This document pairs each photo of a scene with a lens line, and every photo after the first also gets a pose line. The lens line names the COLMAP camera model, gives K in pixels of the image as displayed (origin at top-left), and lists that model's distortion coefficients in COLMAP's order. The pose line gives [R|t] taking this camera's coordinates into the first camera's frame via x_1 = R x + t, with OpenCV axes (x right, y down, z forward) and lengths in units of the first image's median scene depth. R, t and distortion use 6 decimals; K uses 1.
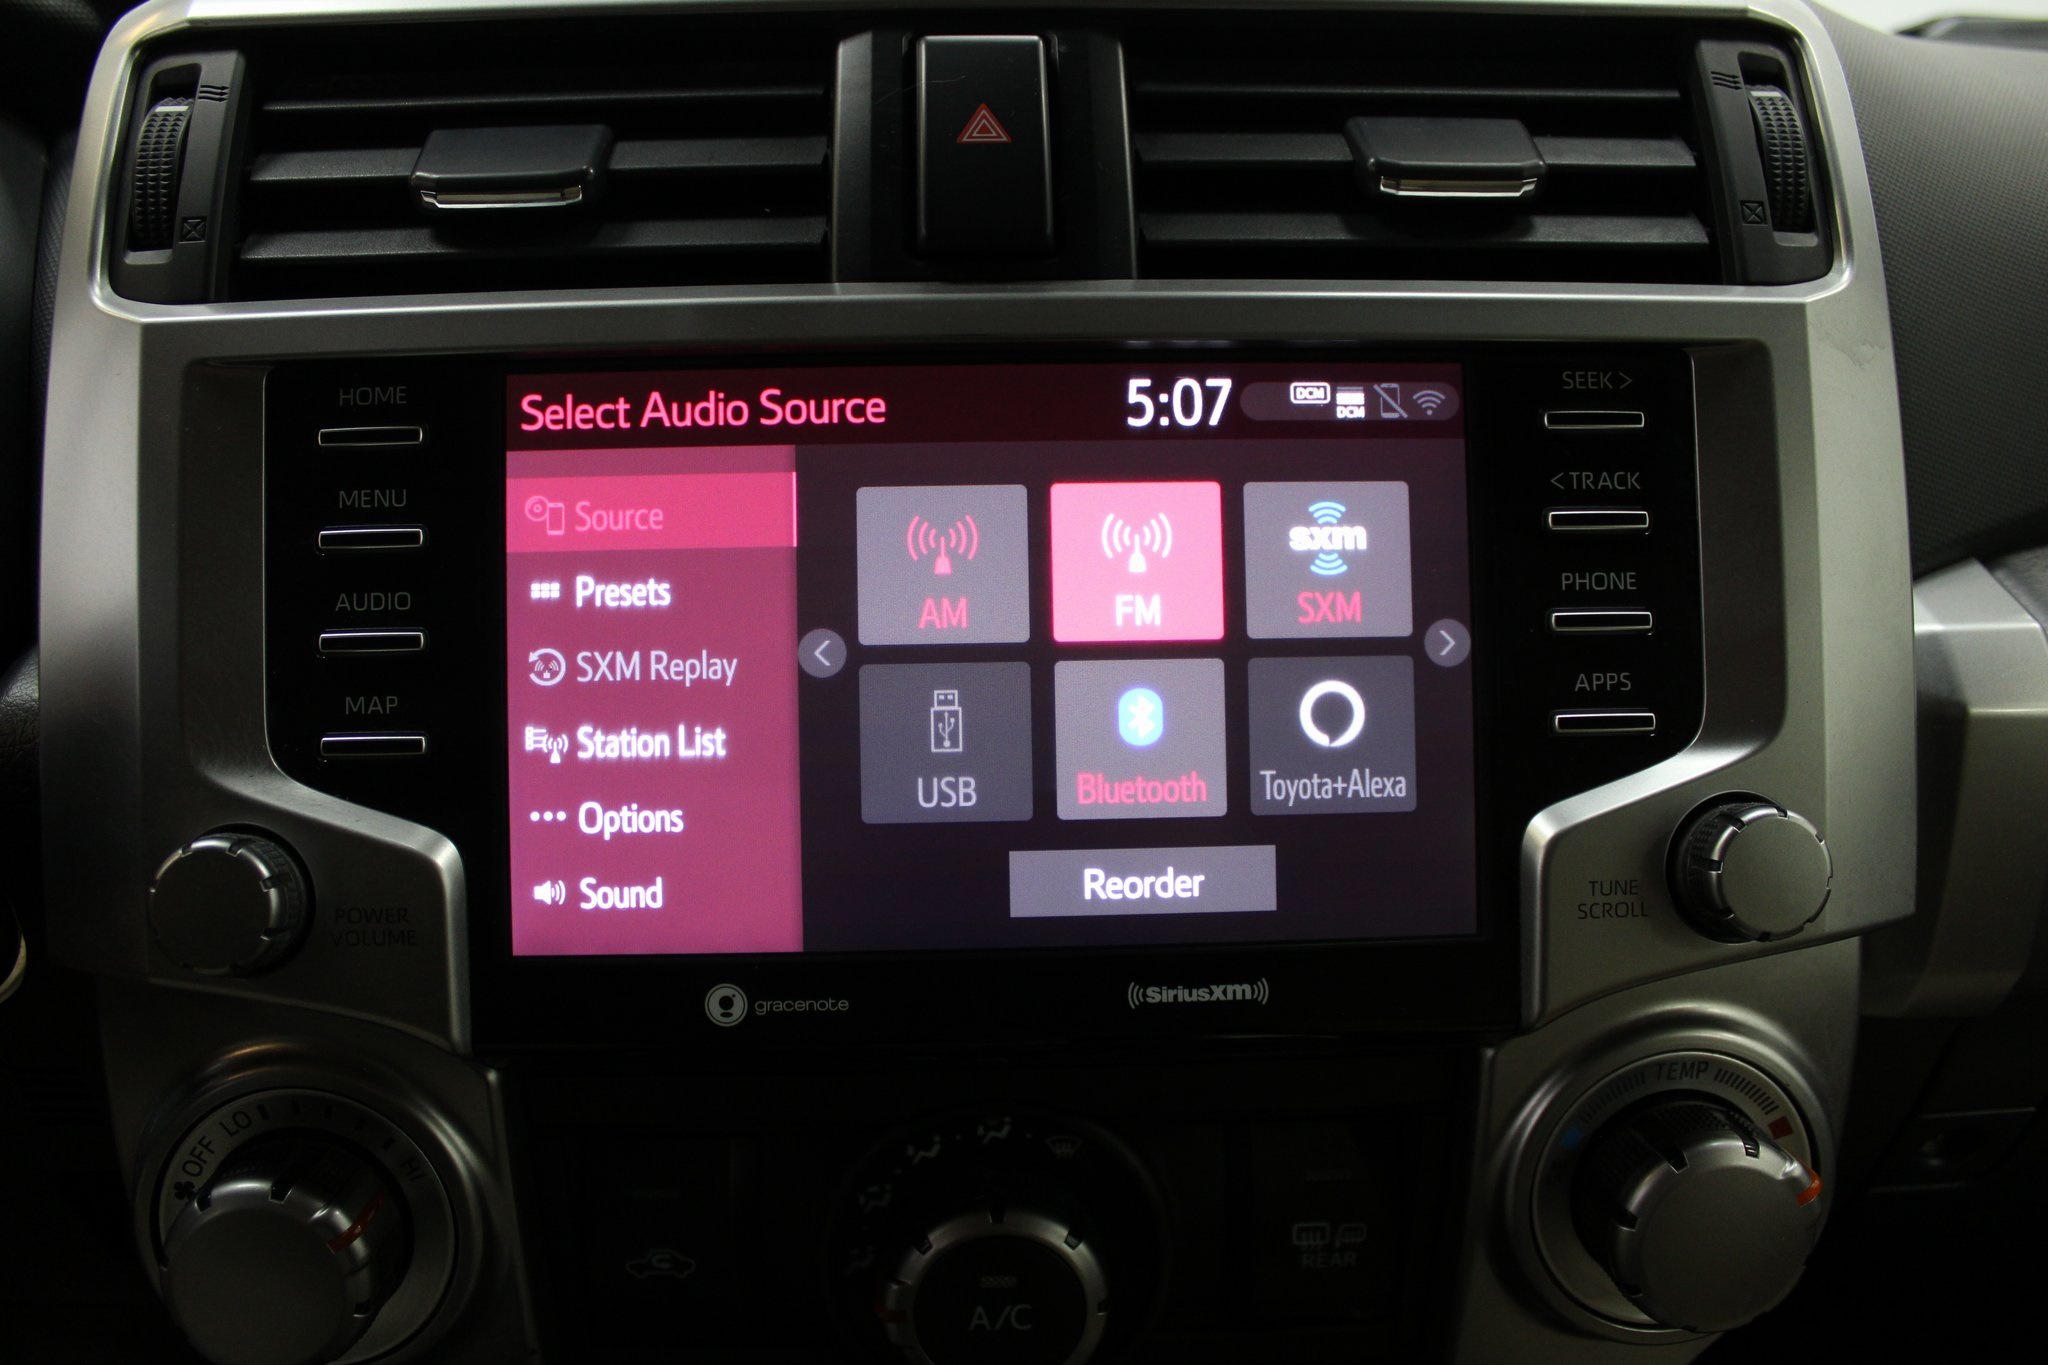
lens RADIAL K [[1645.9, 0, 994.0], [0, 1645.9, 721.6], [0, 0, 1]] dist [-0.178198, 0.138485]
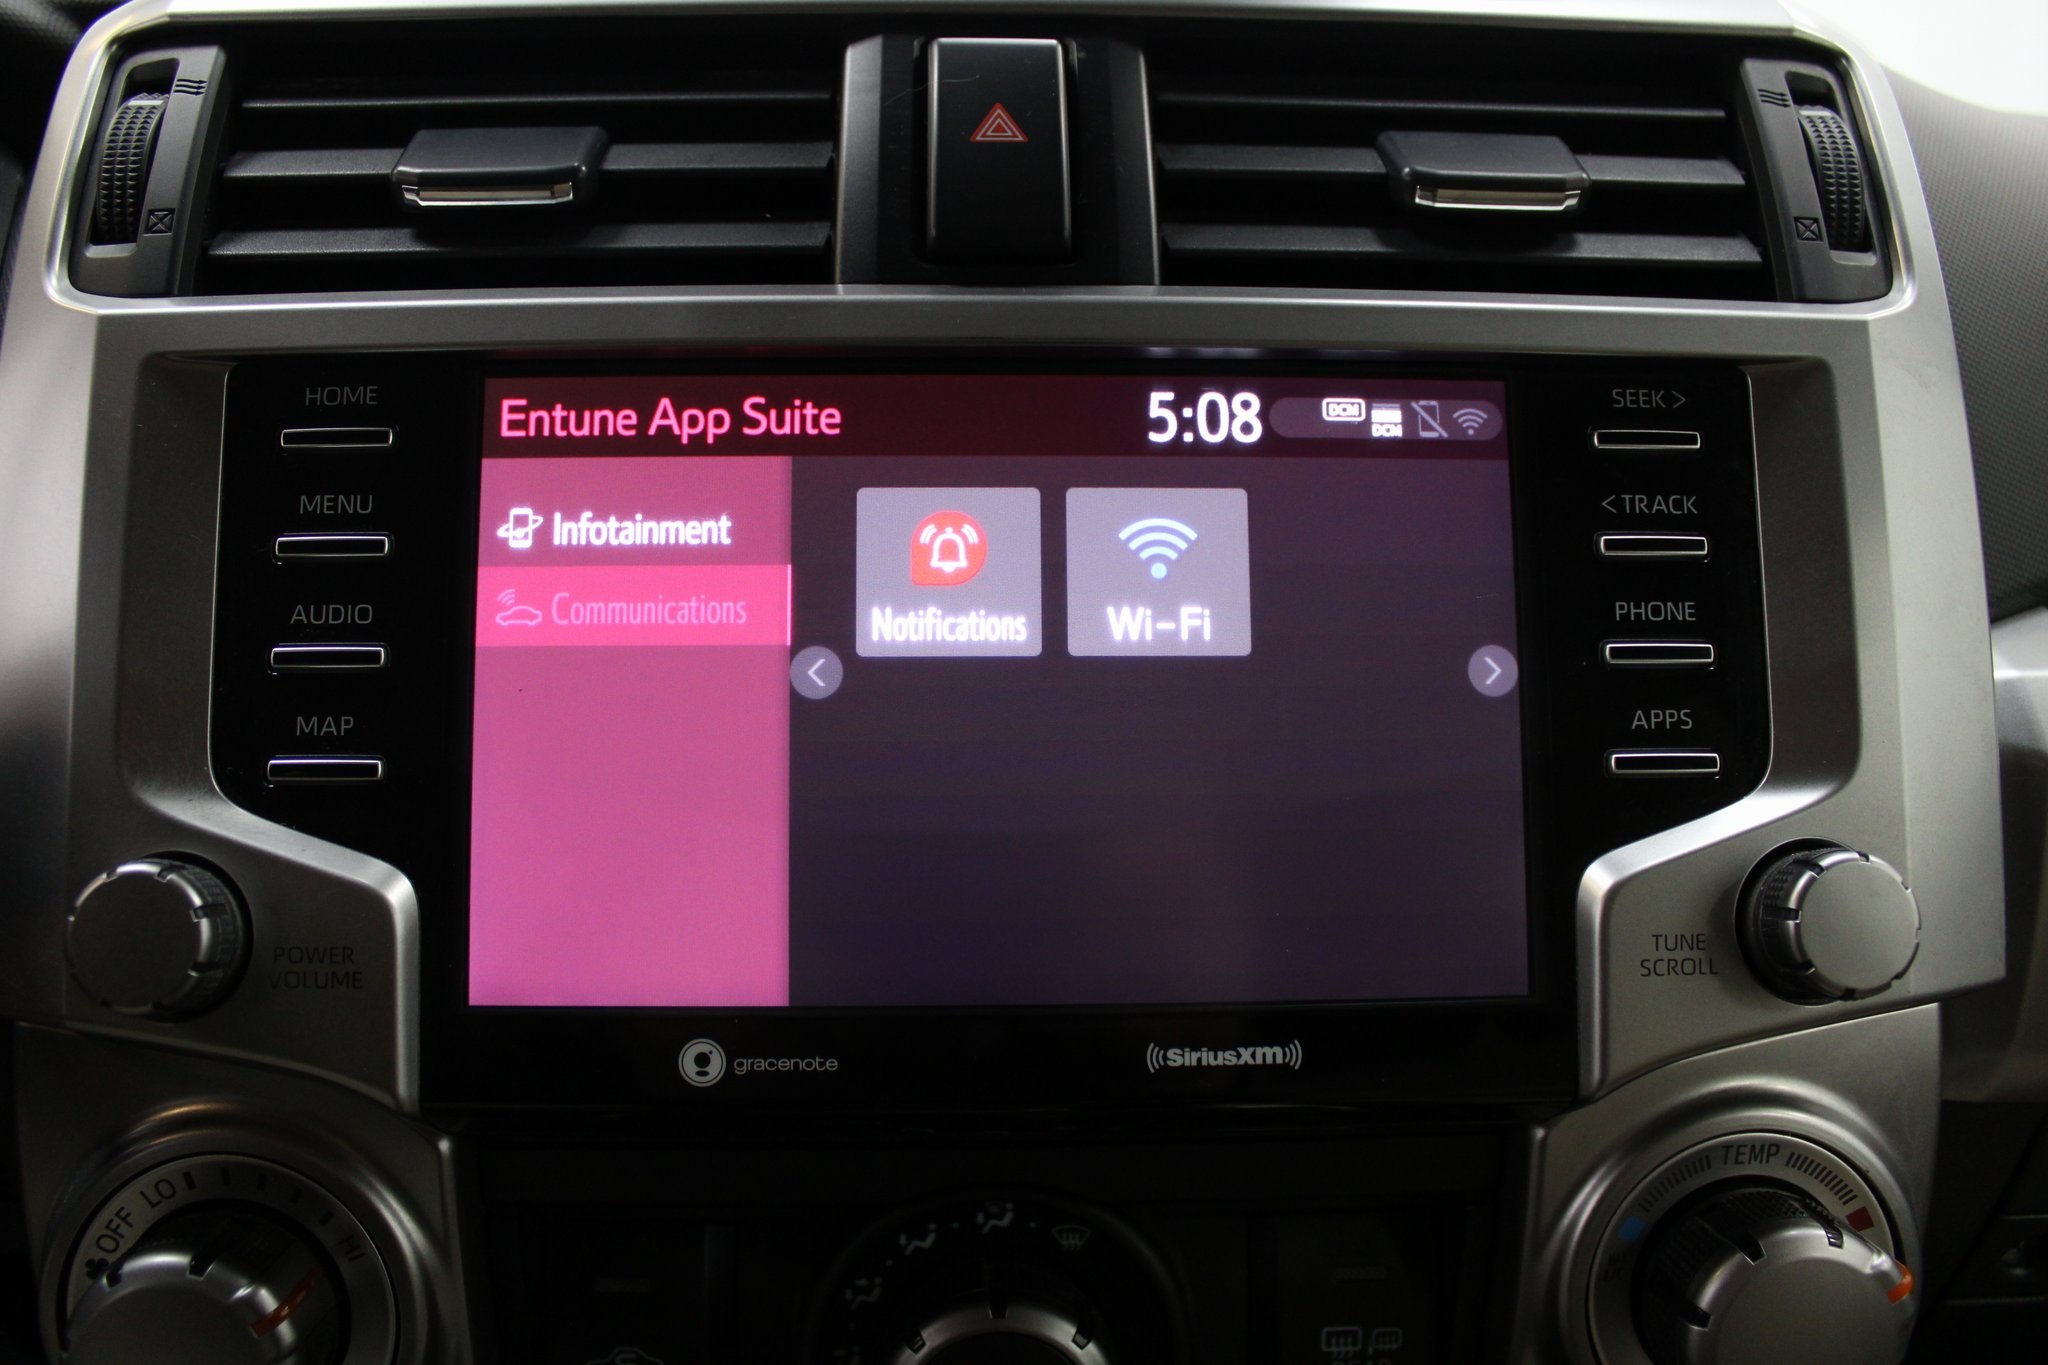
lens RADIAL K [[1645.9, 0, 994.0], [0, 1645.9, 721.6], [0, 0, 1]] dist [-0.178198, 0.138485]
pose [[0.999924, 0.012225, 0.001656, -0.006222], [-0.012039, 0.996262, -0.085540, 0.059172], [-0.002696, 0.085514, 0.996333, 0.084047]]
